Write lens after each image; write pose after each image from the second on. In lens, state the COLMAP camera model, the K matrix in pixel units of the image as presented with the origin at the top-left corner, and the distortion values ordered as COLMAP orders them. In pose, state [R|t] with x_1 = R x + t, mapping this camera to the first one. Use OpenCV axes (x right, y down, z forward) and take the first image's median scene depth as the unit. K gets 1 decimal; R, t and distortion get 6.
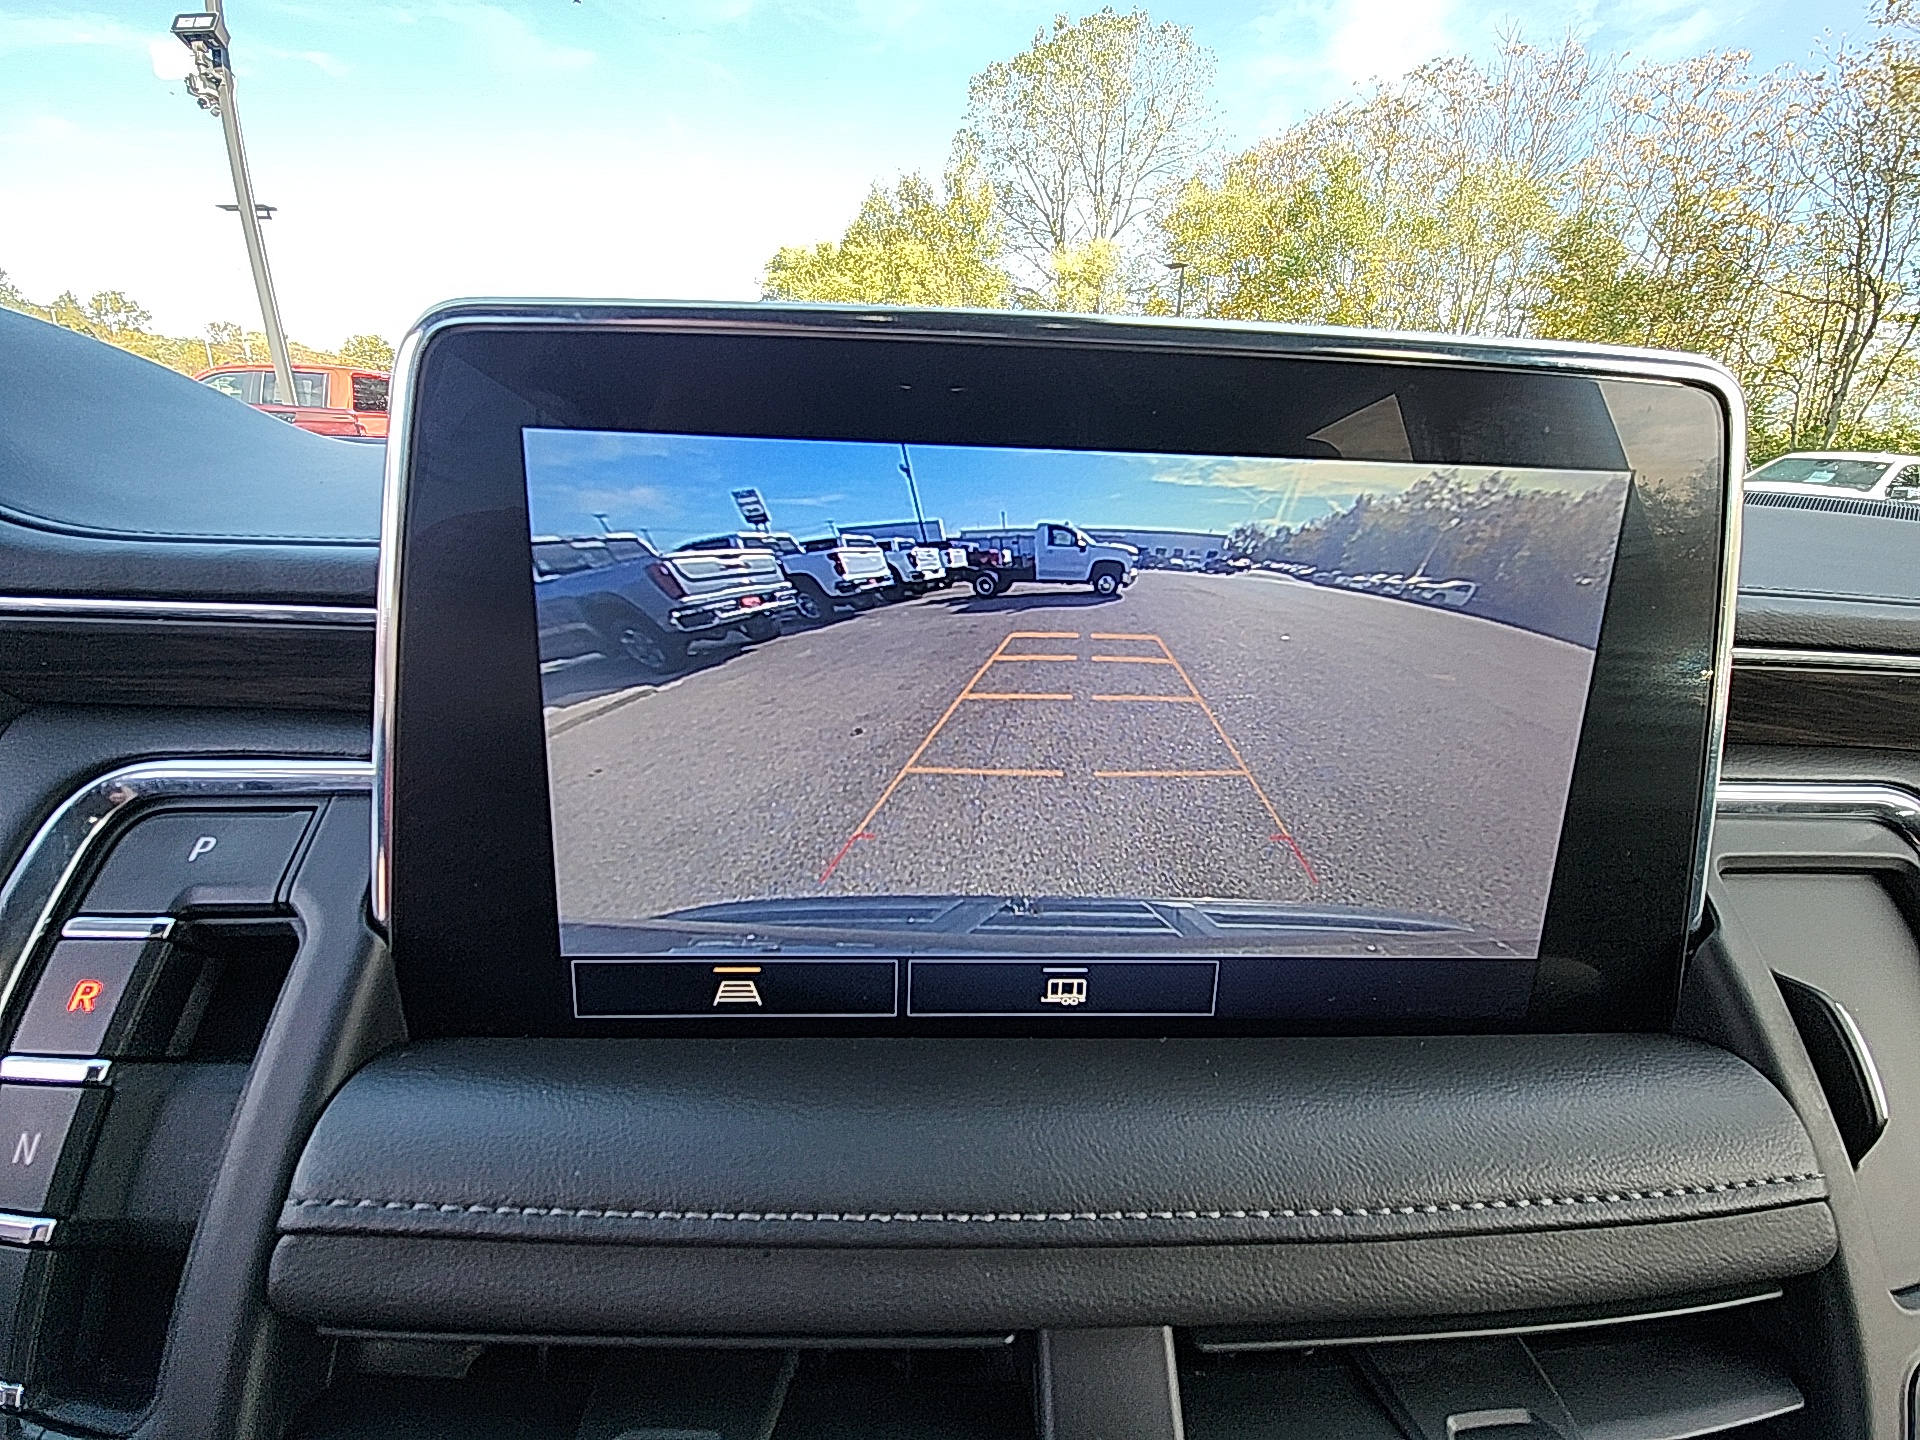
lens RADIAL K [[779.5, 0, 950.2], [0, 779.5, 705.2], [0, 0, 1]] dist [0.007639, -0.000080]
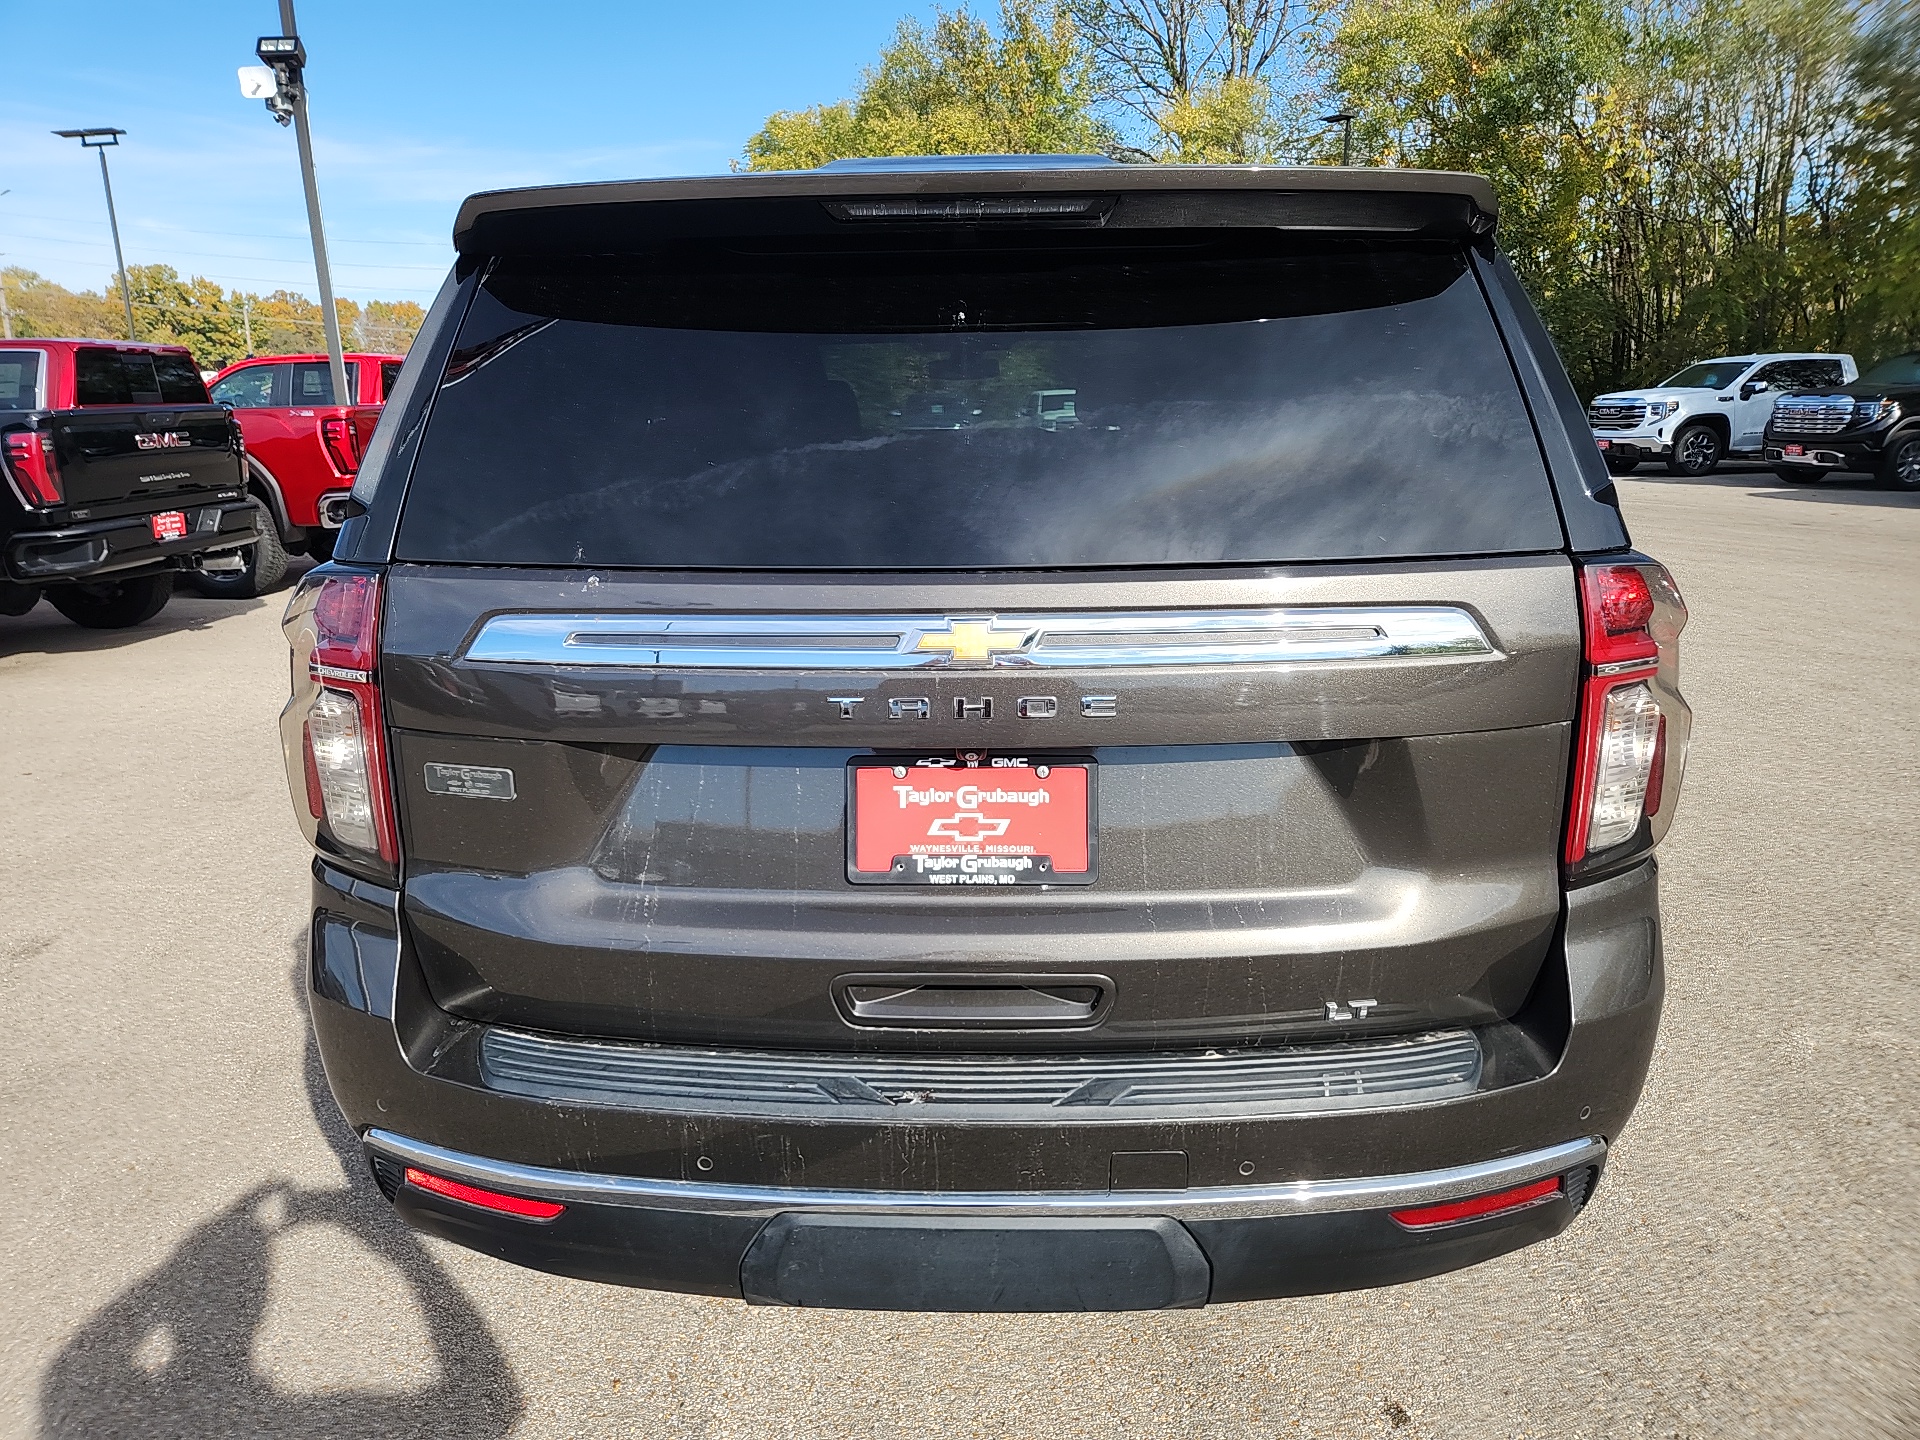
lens RADIAL K [[1287.3, 0, 926.2], [0, 1287.3, 717.9], [0, 0, 1]] dist [0.082397, -0.072365]
pose [[0.995555, -0.031415, -0.088792, 0.009649], [0.024953, 0.997022, -0.072965, 0.040336], [0.090819, 0.070425, 0.993374, -0.132773]]
